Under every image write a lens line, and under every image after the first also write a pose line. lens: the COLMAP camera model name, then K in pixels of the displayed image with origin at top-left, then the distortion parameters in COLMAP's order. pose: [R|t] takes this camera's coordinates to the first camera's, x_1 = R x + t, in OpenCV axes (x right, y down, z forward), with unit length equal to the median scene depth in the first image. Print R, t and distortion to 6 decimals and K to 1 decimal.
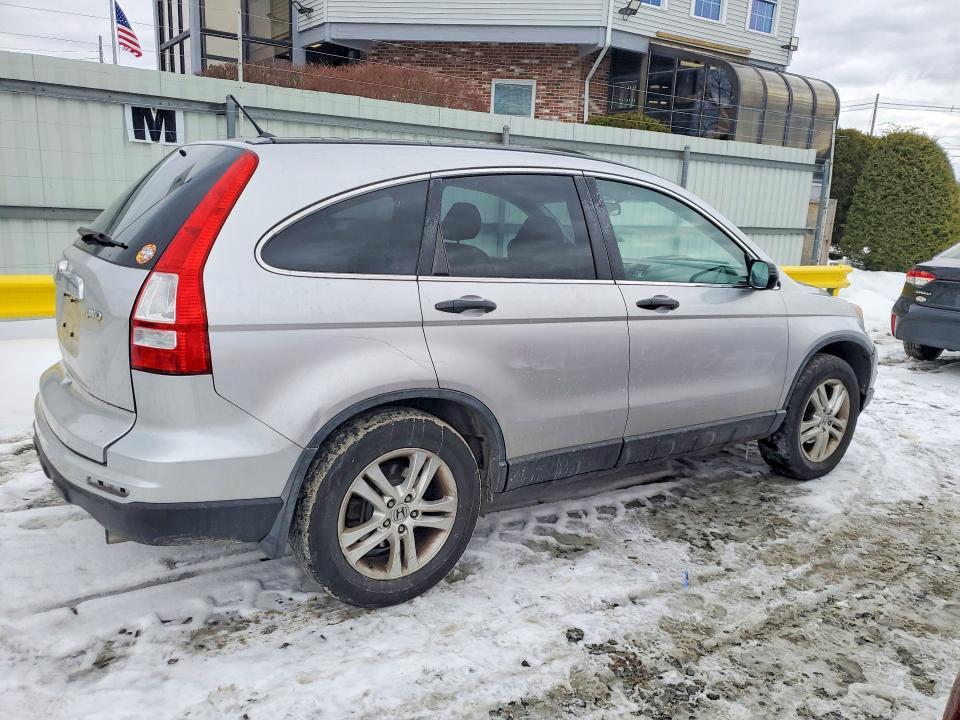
lens RADIAL K [[736.5, 0, 480.0], [0, 736.5, 360.0], [0, 0, 1]] dist [0.005942, -0.001347]
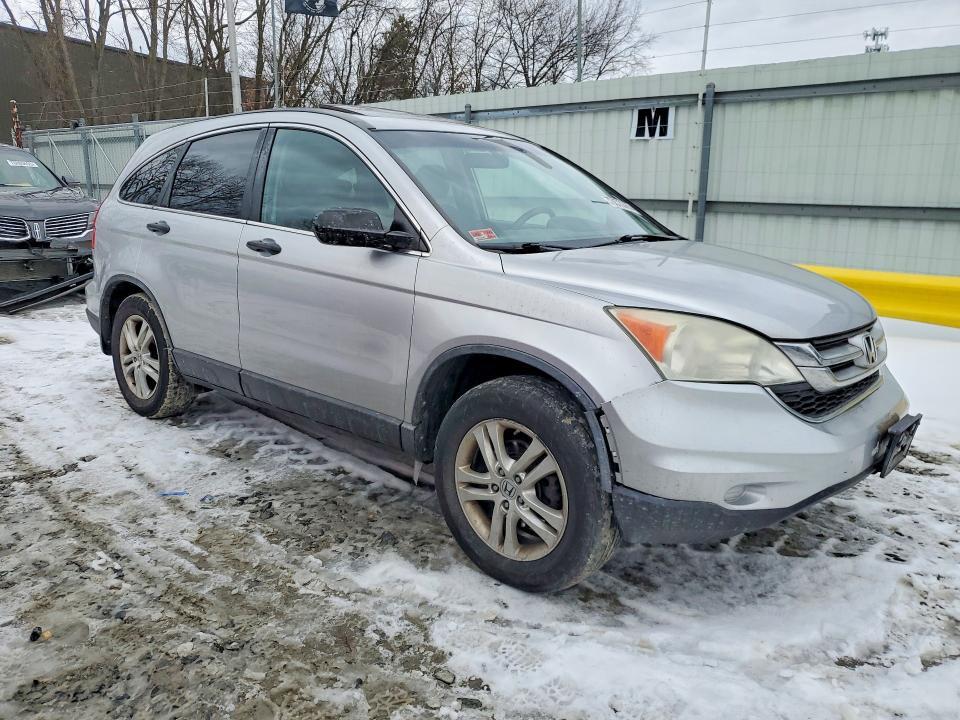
lens RADIAL K [[727.0, 0, 480.0], [0, 727.0, 360.0], [0, 0, 1]] dist [0.001964, 0.006261]
pose [[0.261313, 0.185238, -0.947313, 1.191649], [-0.210446, 0.968738, 0.131377, -0.110328], [0.942034, 0.165028, 0.292127, 0.941437]]
